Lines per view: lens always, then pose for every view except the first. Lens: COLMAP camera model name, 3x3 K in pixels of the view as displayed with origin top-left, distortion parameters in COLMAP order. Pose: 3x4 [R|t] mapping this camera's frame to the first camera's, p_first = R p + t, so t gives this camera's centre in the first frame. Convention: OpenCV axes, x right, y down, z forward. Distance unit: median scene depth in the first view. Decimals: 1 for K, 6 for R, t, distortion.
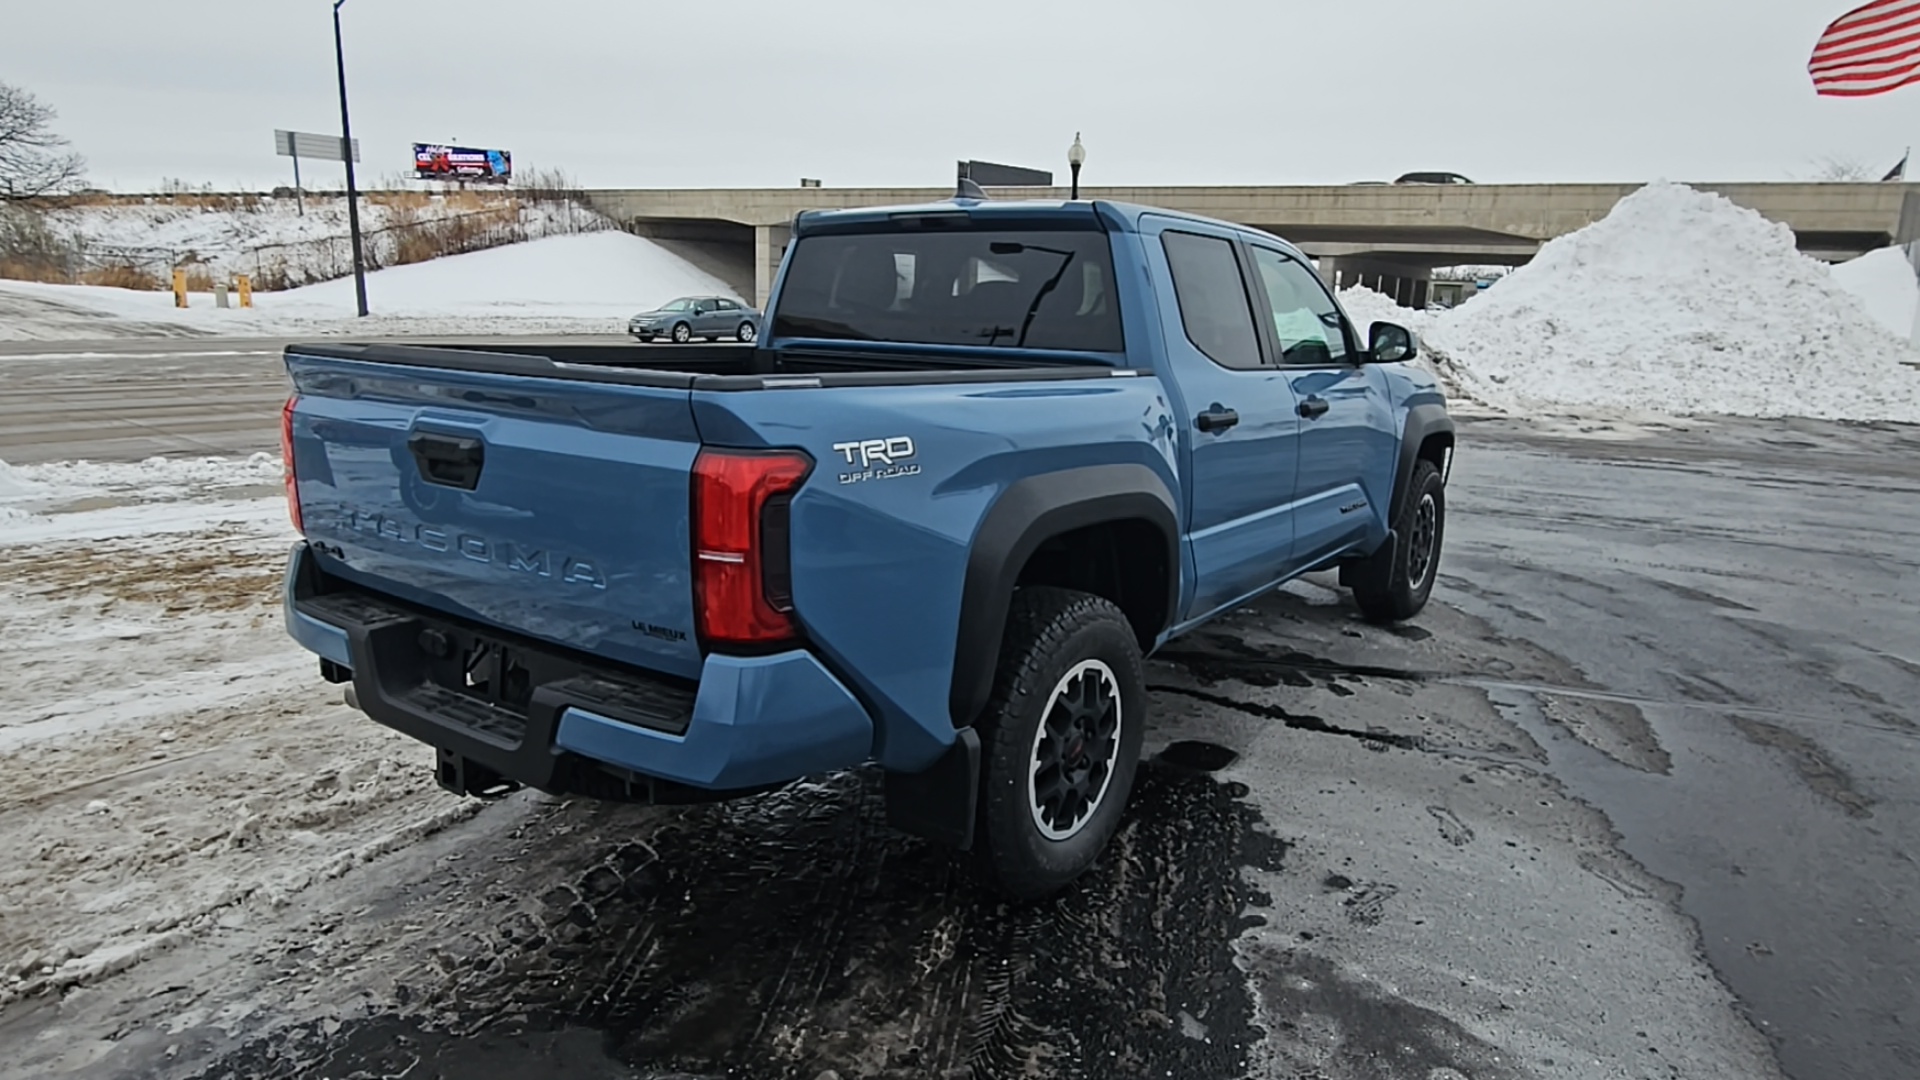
lens RADIAL K [[1161.6, 0, 979.3], [0, 1161.6, 544.8], [0, 0, 1]] dist [0.005059, -0.002853]
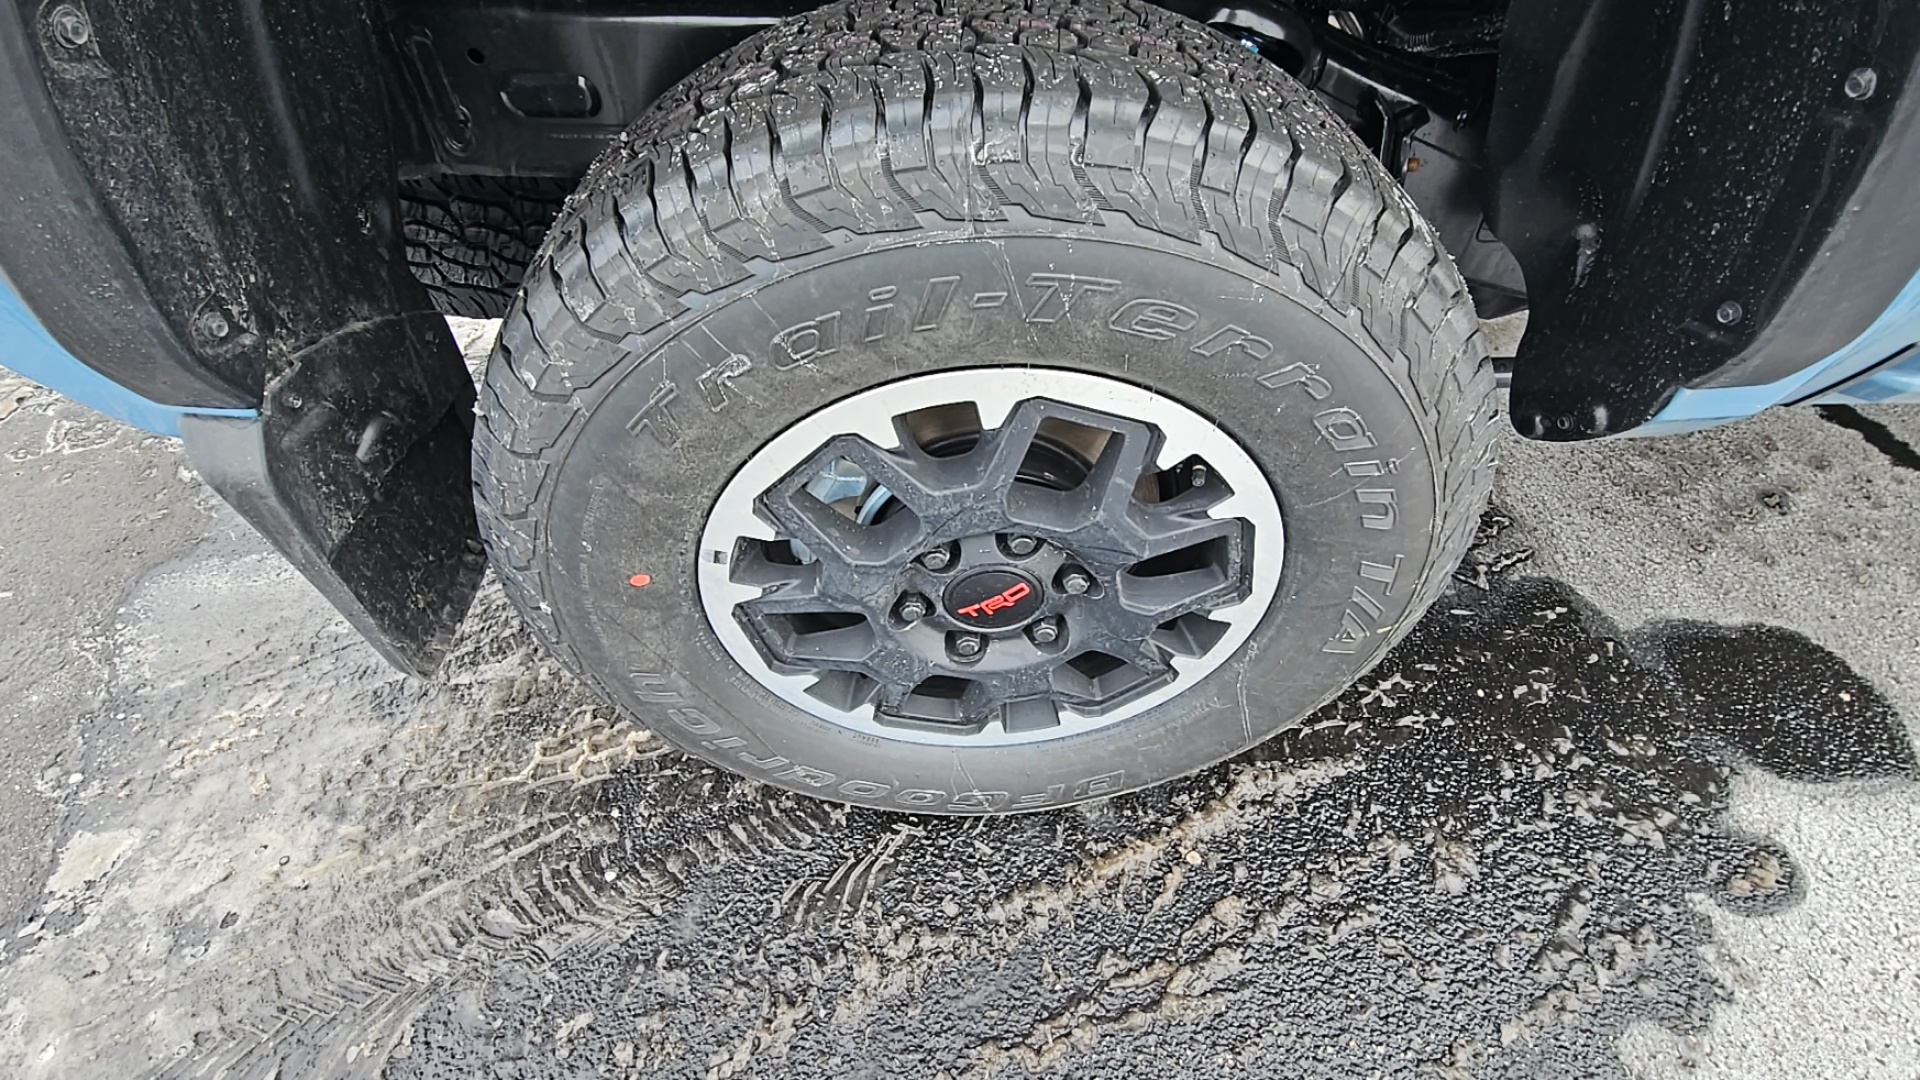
lens RADIAL K [[849.8, 0, 981.4], [0, 849.8, 539.2], [0, 0, 1]] dist [0.016306, -0.010734]
pose [[0.606810, 0.571362, -0.552565, 0.031704], [-0.163158, 0.769917, 0.616933, 0.002804], [0.777921, -0.284206, 0.560416, 0.135968]]
